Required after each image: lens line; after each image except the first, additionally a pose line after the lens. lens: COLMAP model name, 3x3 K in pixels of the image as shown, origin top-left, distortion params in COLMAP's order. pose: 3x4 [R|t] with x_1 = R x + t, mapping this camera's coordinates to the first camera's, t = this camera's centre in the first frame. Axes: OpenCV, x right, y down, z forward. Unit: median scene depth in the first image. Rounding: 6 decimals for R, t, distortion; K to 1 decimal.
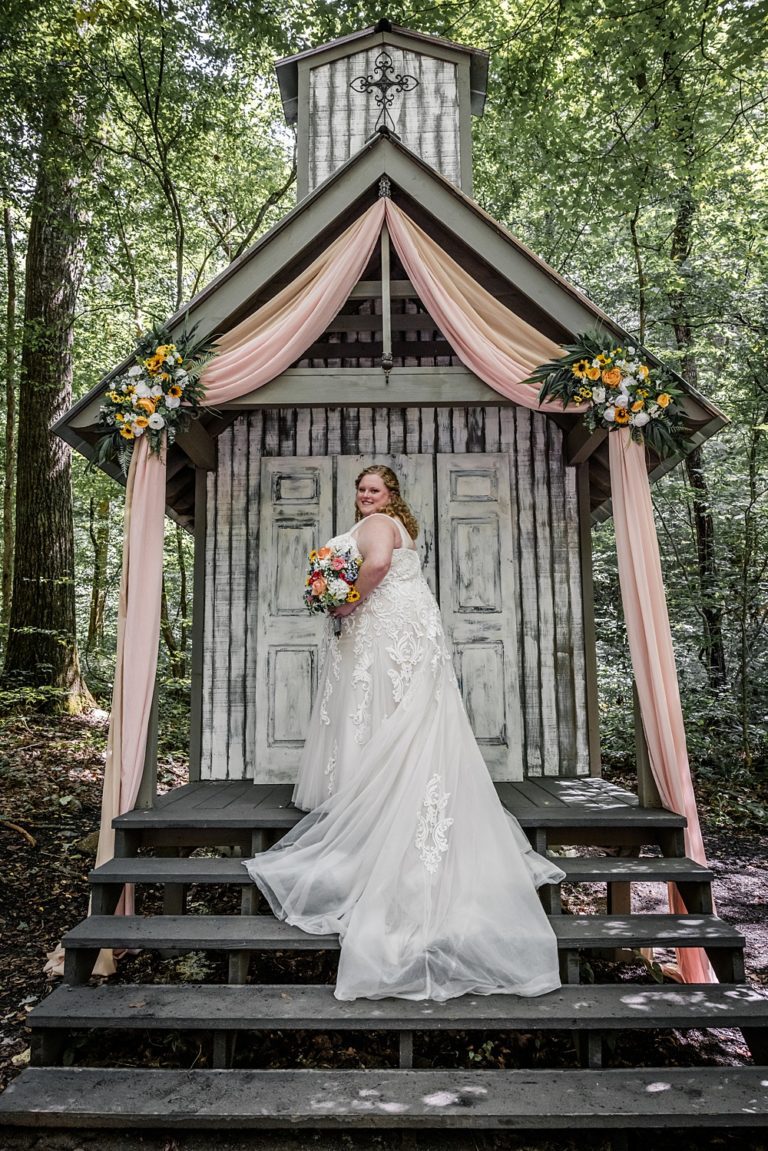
lens RADIAL K [[790.8, 0, 384.0], [0, 790.8, 575.5], [0, 0, 1]] dist [0.001543, 0.003512]
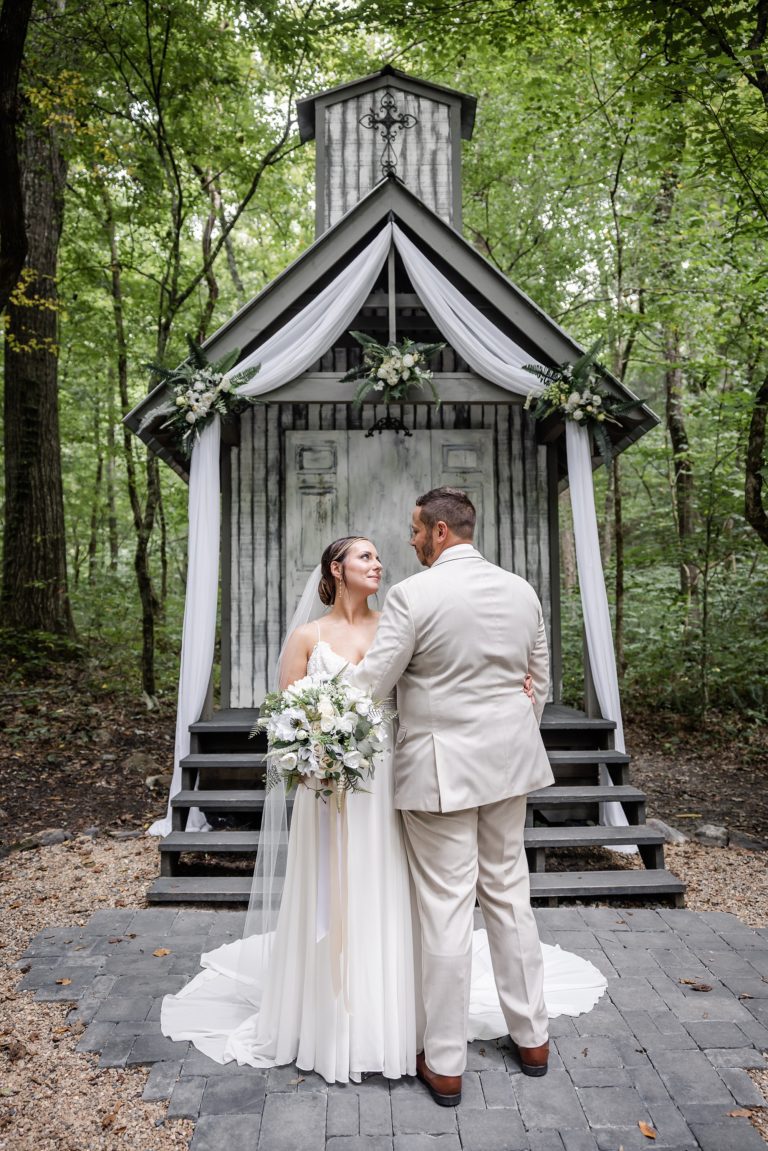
lens RADIAL K [[873.5, 0, 385.5], [0, 873.5, 577.2], [0, 0, 1]] dist [-0.001822, -0.001463]
pose [[0.999428, 0.002155, 0.033759, -0.046325], [-0.004261, 0.998039, 0.062445, -0.023955], [-0.033558, -0.062554, 0.997477, -0.338596]]
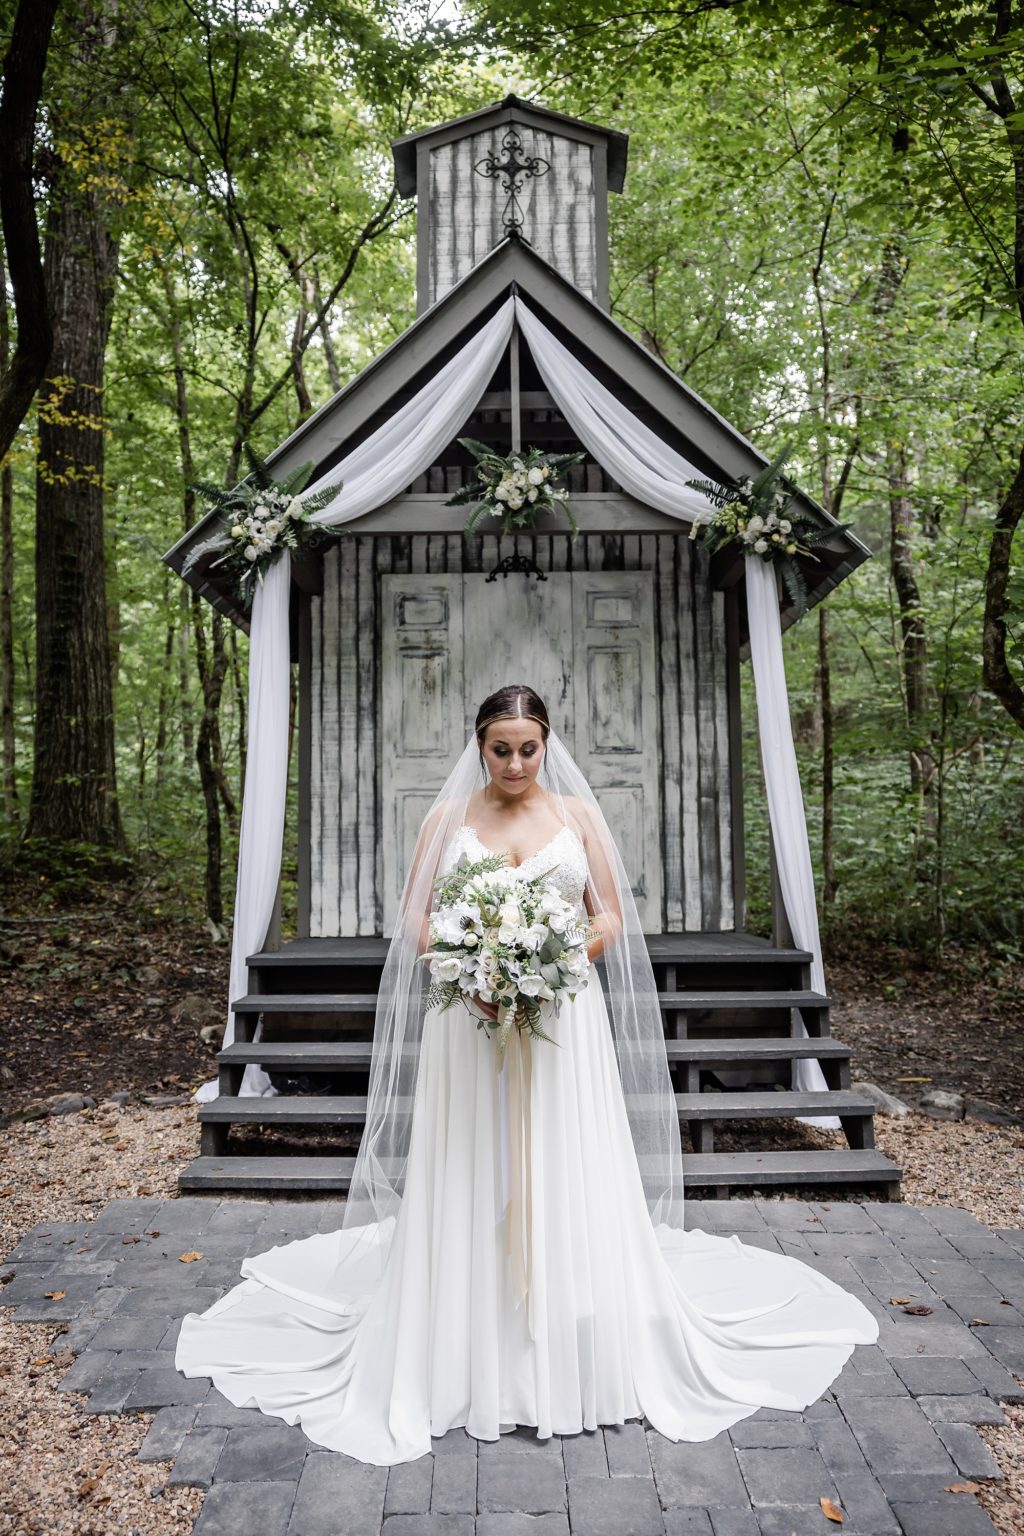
lens RADIAL K [[1115.8, 0, 512.0], [0, 1115.8, 768.0], [0, 0, 1]] dist [-0.005261, 0.001453]
pose [[0.999925, -0.000391, 0.012221, -0.015731], [-0.000261, 0.998576, 0.053344, -0.005500], [-0.012225, -0.053343, 0.998501, -0.302782]]
